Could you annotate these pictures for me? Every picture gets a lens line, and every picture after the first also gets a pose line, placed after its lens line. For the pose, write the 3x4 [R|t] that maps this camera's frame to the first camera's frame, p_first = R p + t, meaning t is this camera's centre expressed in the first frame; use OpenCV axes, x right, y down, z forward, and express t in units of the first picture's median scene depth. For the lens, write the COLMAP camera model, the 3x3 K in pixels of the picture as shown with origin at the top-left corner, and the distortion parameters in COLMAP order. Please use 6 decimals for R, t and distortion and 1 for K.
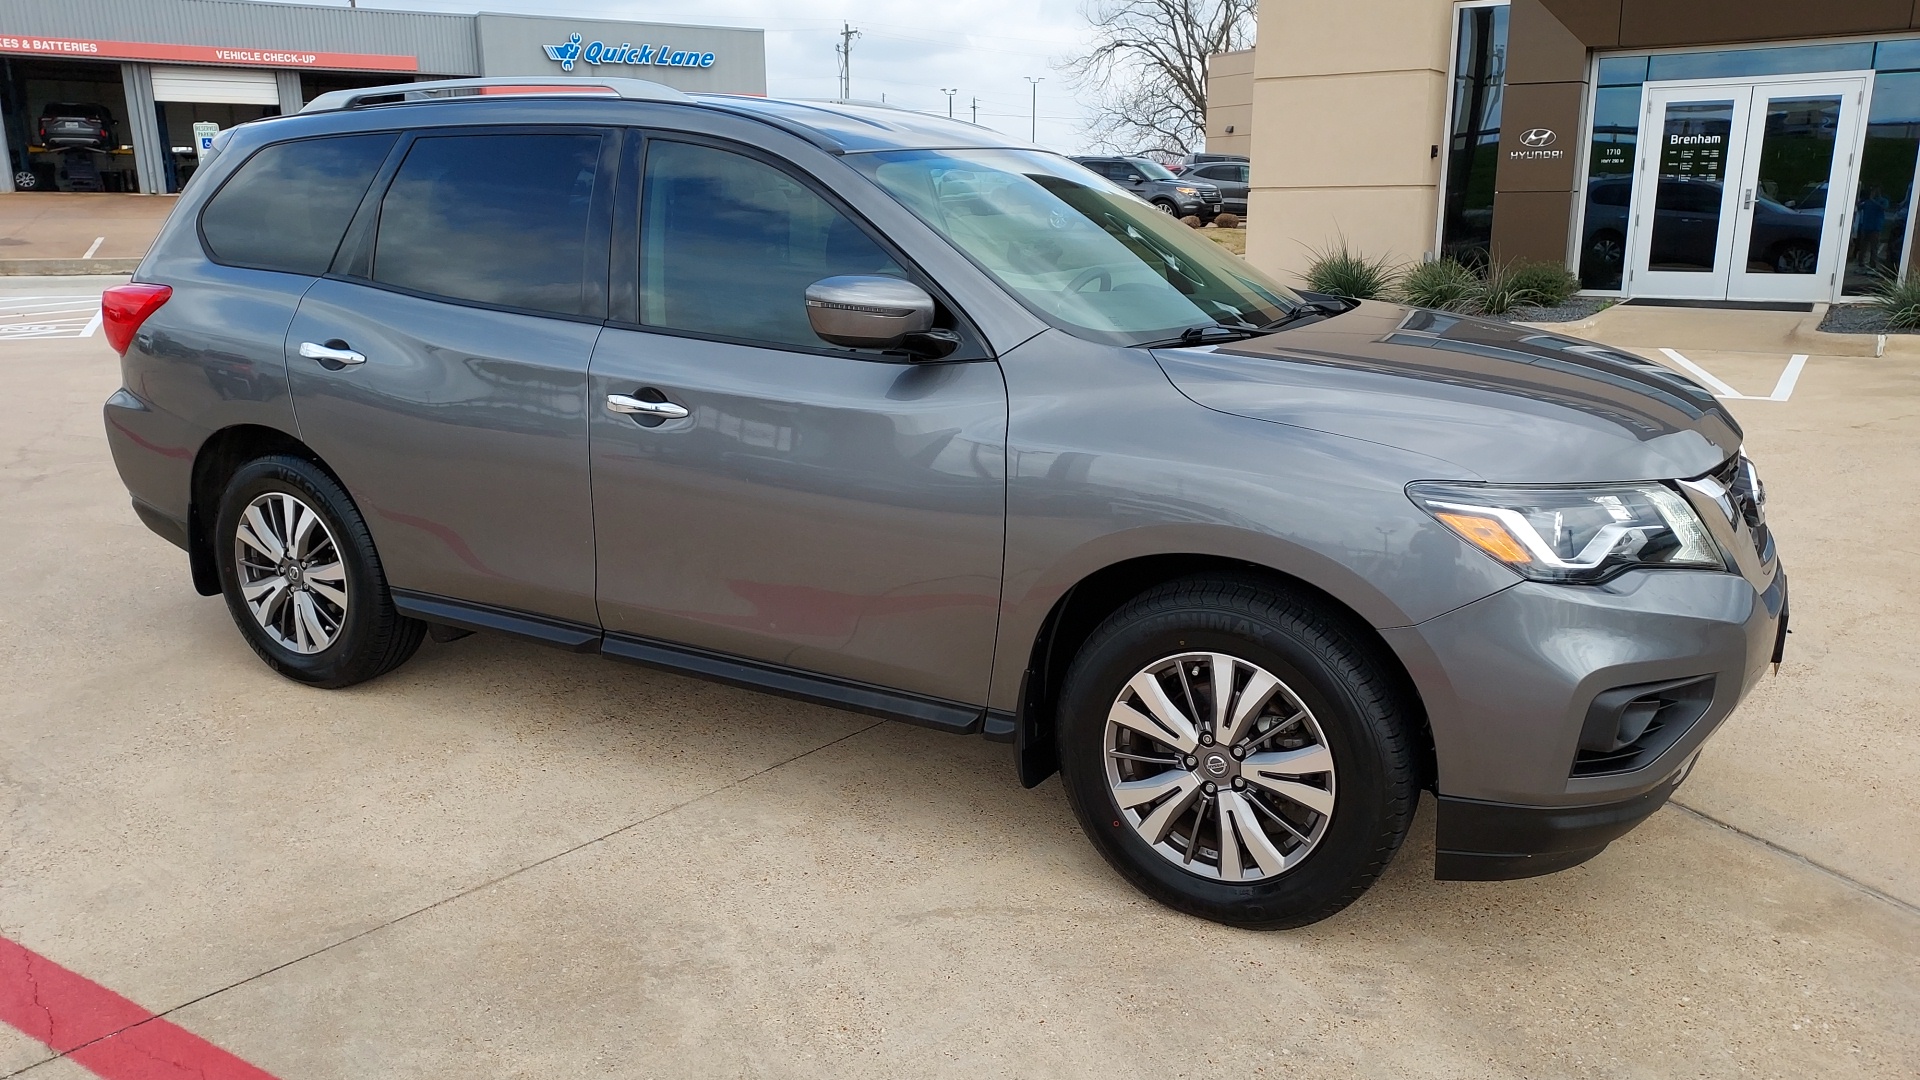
lens RADIAL K [[1381.3, 0, 996.4], [0, 1381.3, 542.0], [0, 0, 1]] dist [0.046115, -0.021368]
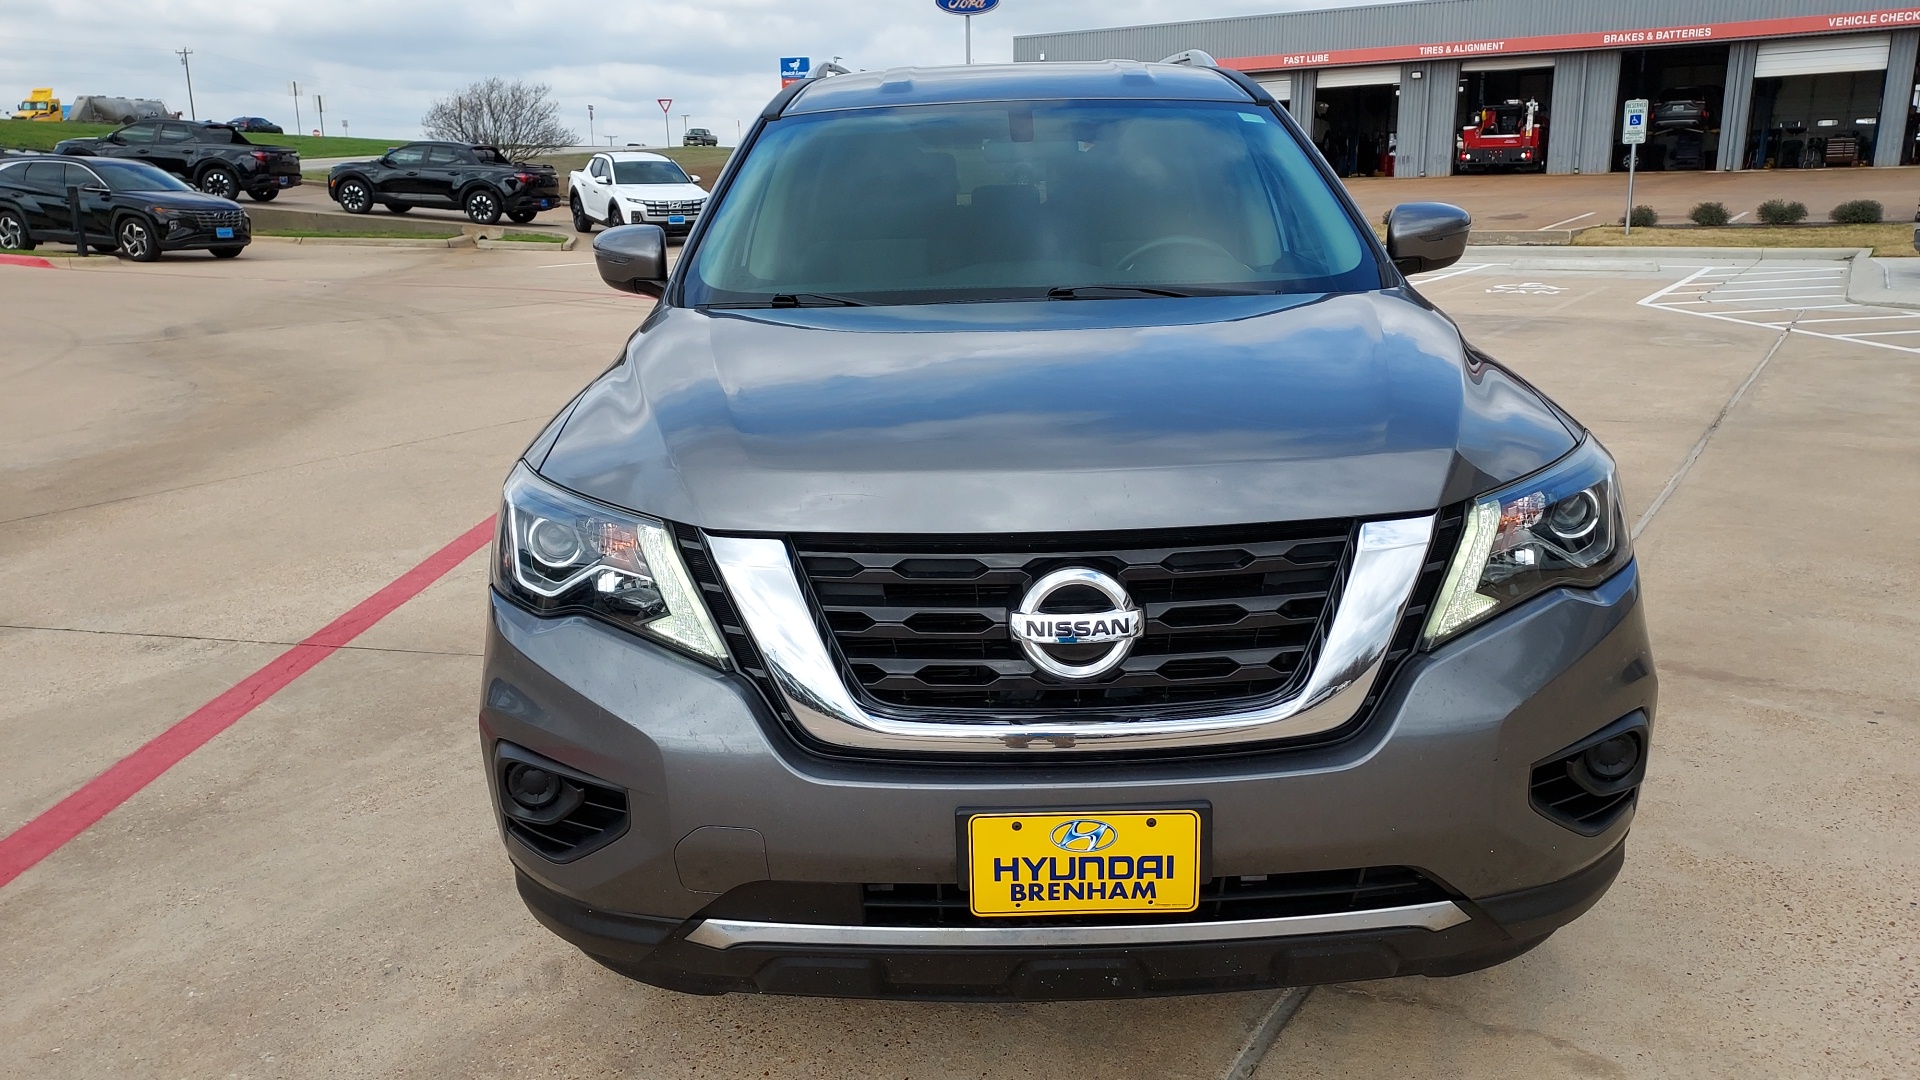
lens RADIAL K [[1381.3, 0, 966.0], [0, 1381.3, 533.6], [0, 0, 1]] dist [0.046115, -0.021368]
pose [[0.469012, 0.204349, -0.859226, 0.932218], [-0.195517, 0.972750, 0.124624, -0.126771], [0.861278, 0.109543, 0.496185, 0.606153]]
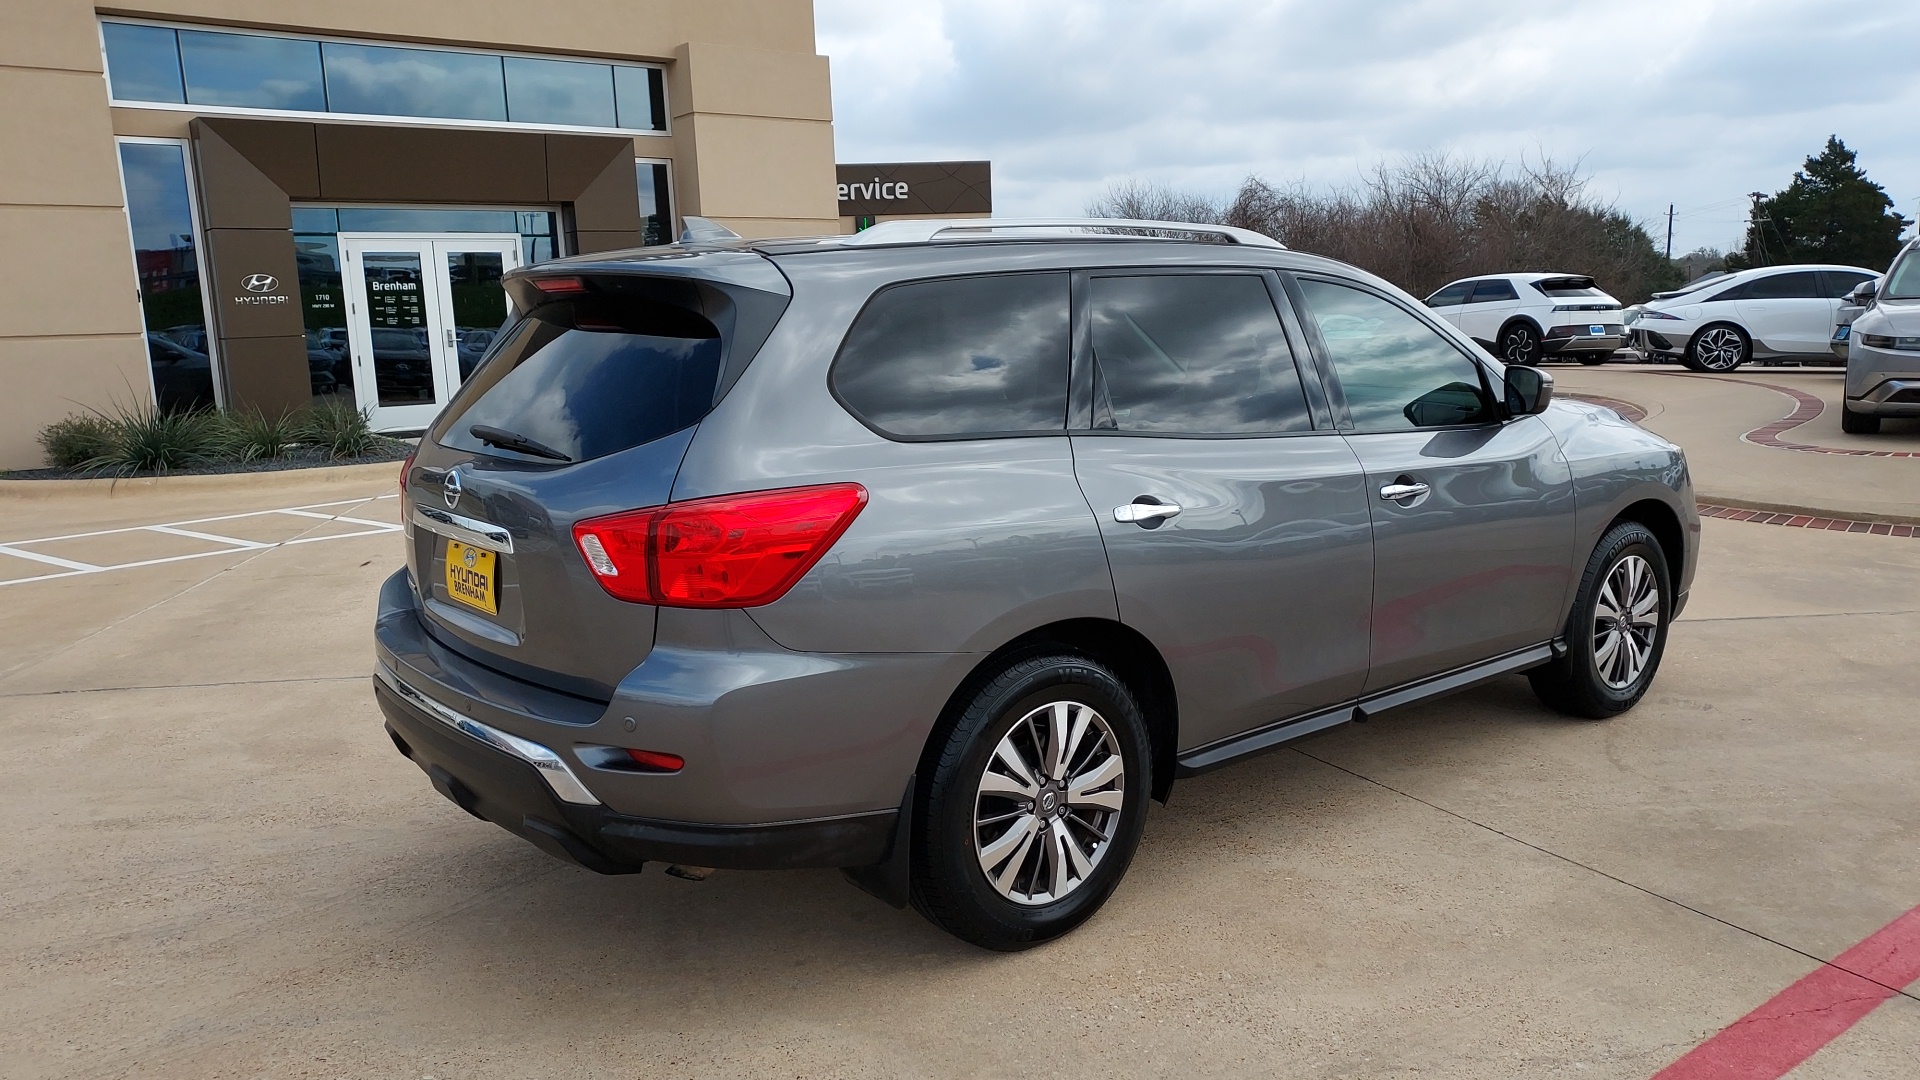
lens RADIAL K [[1381.3, 0, 990.1], [0, 1381.3, 522.6], [0, 0, 1]] dist [0.046115, -0.021368]
pose [[0.373273, -0.151983, 0.915188, -1.491139], [0.254753, 0.965359, 0.056410, -0.228284], [-0.892058, 0.212091, 0.399061, 0.825487]]
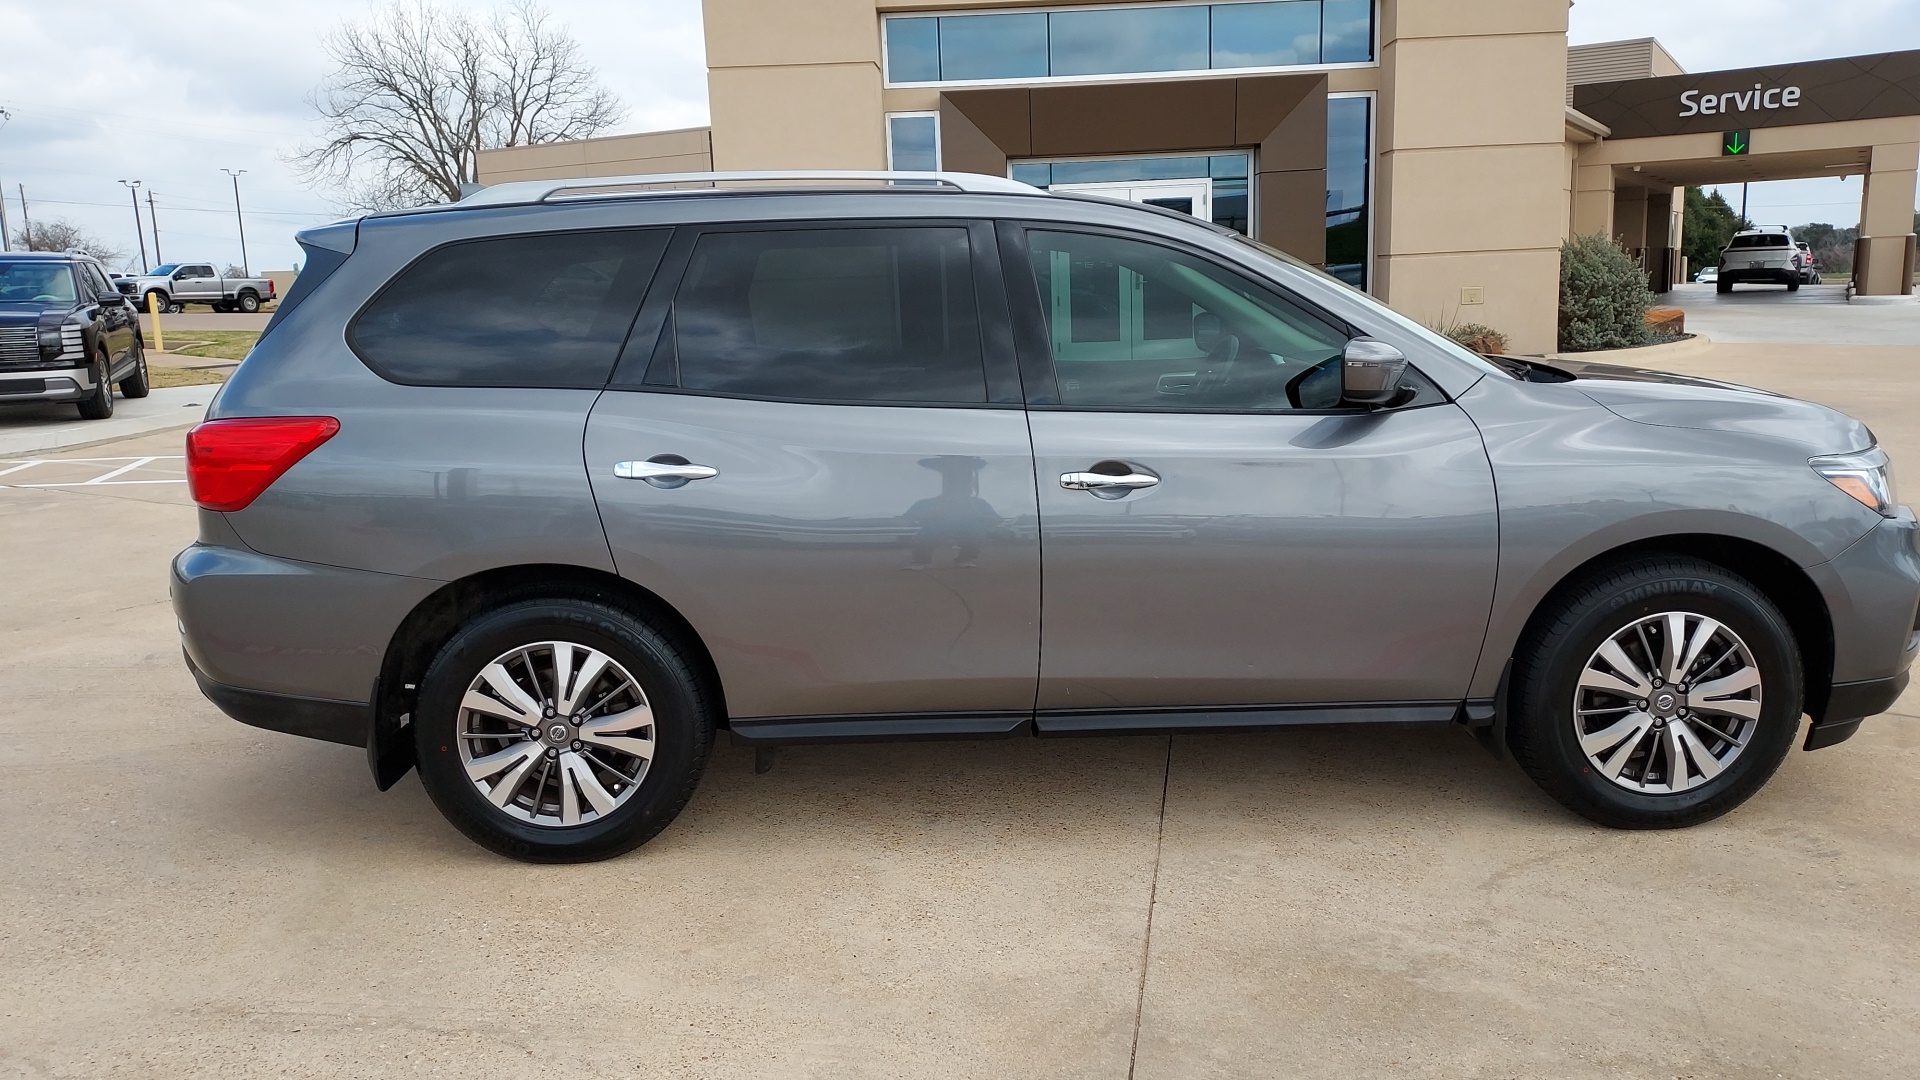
lens RADIAL K [[1381.3, 0, 976.8], [0, 1381.3, 531.4], [0, 0, 1]] dist [0.046115, -0.021368]
pose [[0.862991, -0.118016, 0.491241, -0.836326], [0.153076, 0.987708, -0.031631, -0.041301], [-0.481470, 0.102495, 0.870449, 0.144351]]
